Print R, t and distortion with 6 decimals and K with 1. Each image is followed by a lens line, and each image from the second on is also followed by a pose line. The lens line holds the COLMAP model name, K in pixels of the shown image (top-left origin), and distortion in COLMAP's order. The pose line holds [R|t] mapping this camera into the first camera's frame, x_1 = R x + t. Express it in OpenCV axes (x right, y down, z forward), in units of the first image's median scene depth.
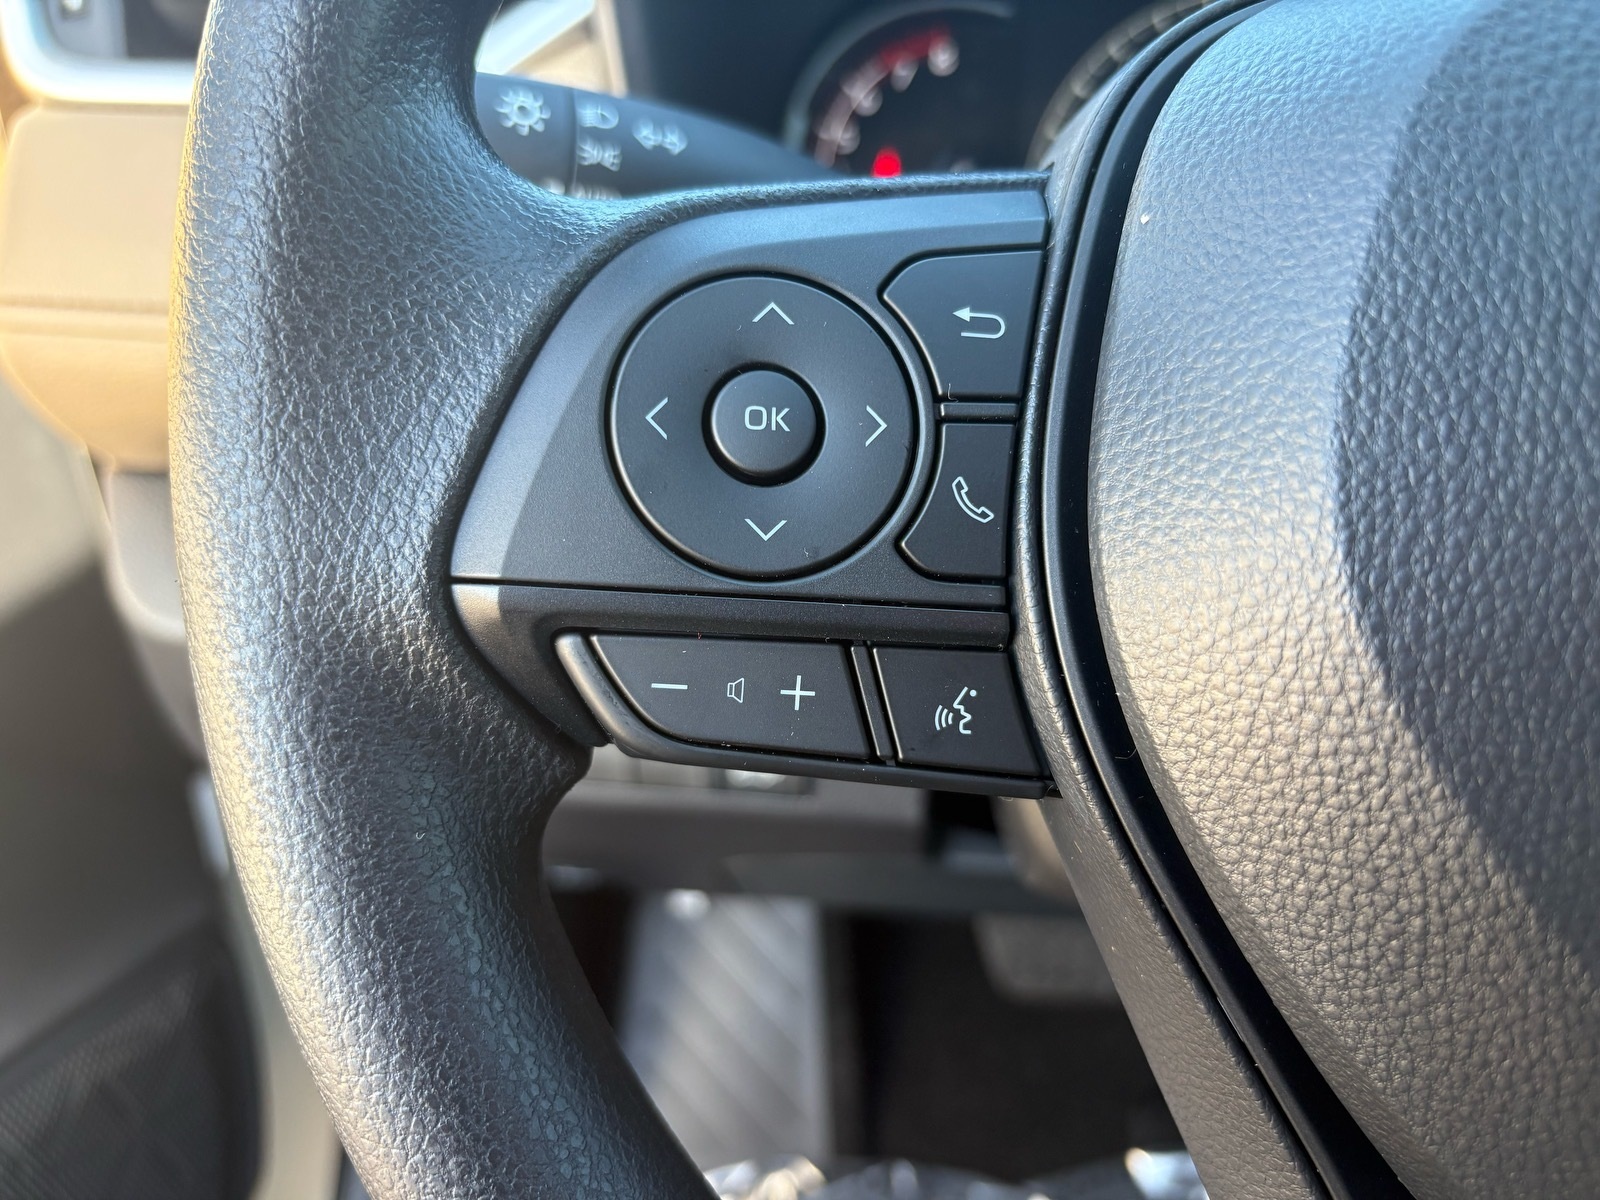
lens RADIAL K [[1237.5, 0, 798.7], [0, 1237.5, 595.7], [0, 0, 1]] dist [0.035278, -0.042765]
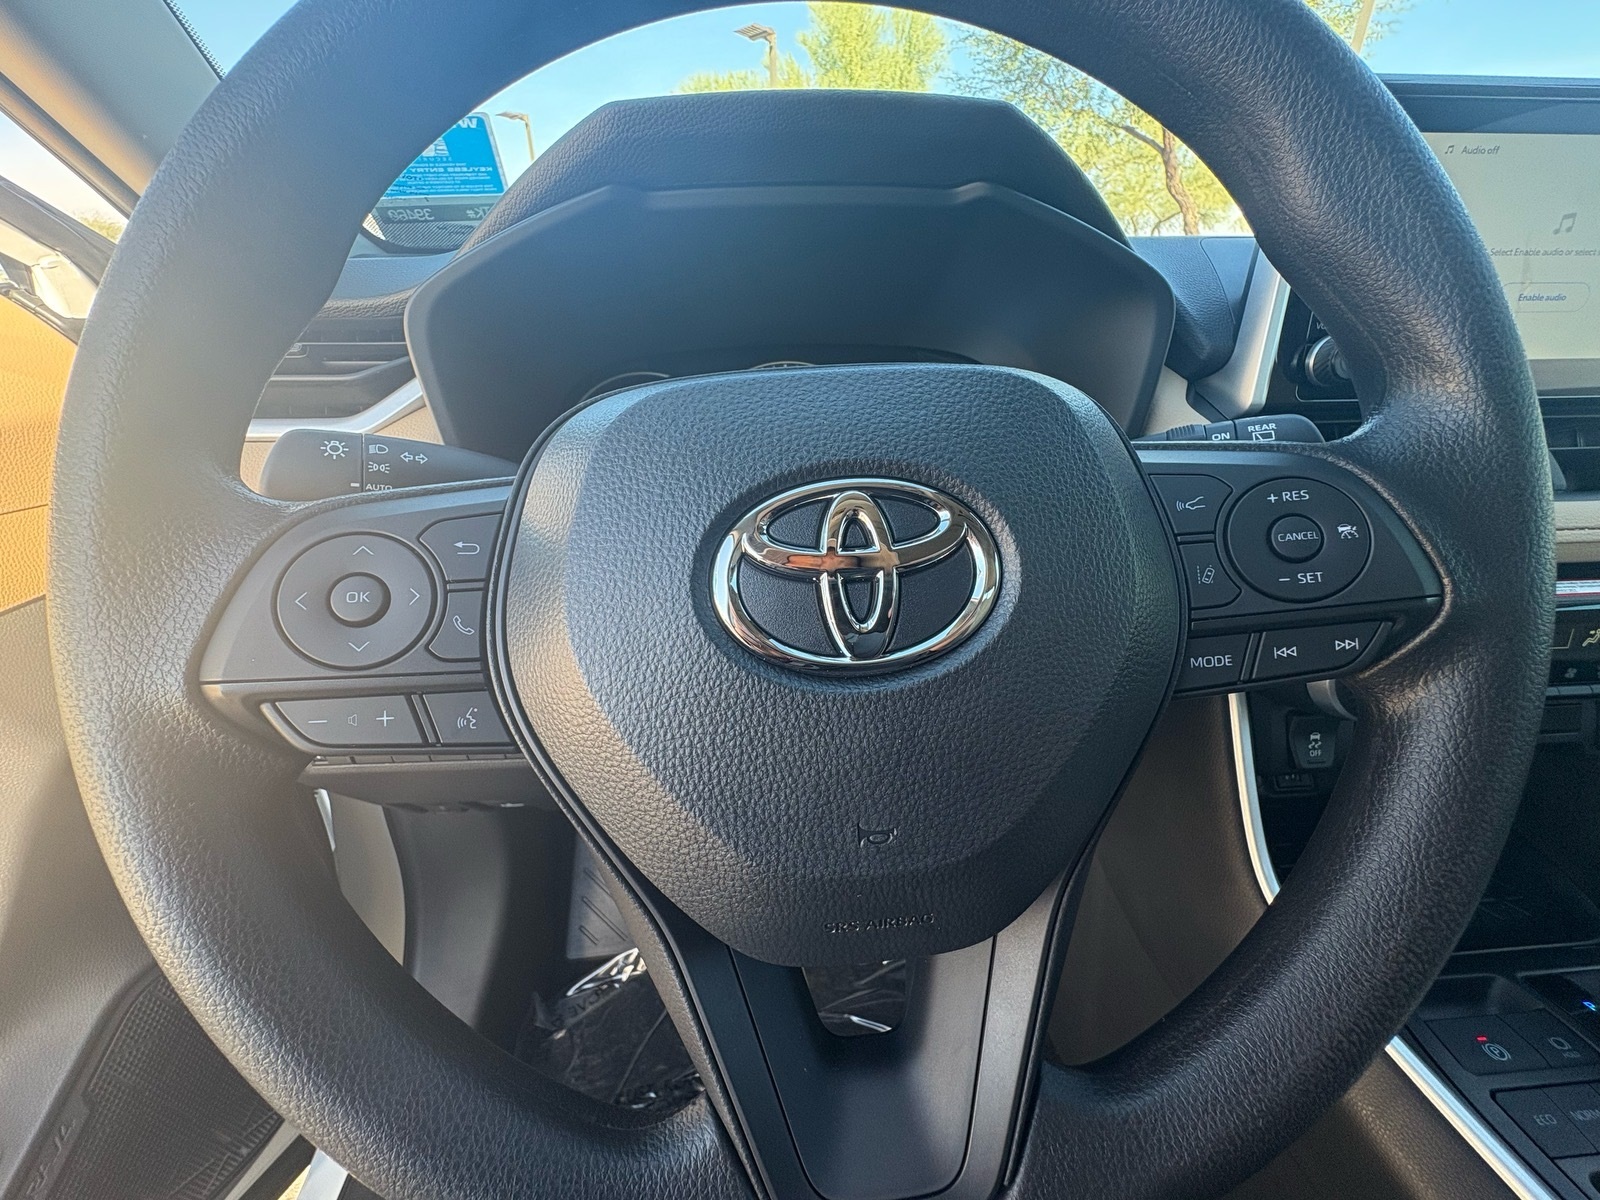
lens RADIAL K [[636.1, 0, 814.9], [0, 636.1, 595.3], [0, 0, 1]] dist [0.010702, 0.000232]
pose [[0.988785, -0.074535, 0.129419, 0.640455], [0.083245, 0.994520, -0.063246, -0.004392], [-0.123996, 0.073310, 0.989571, -0.249449]]
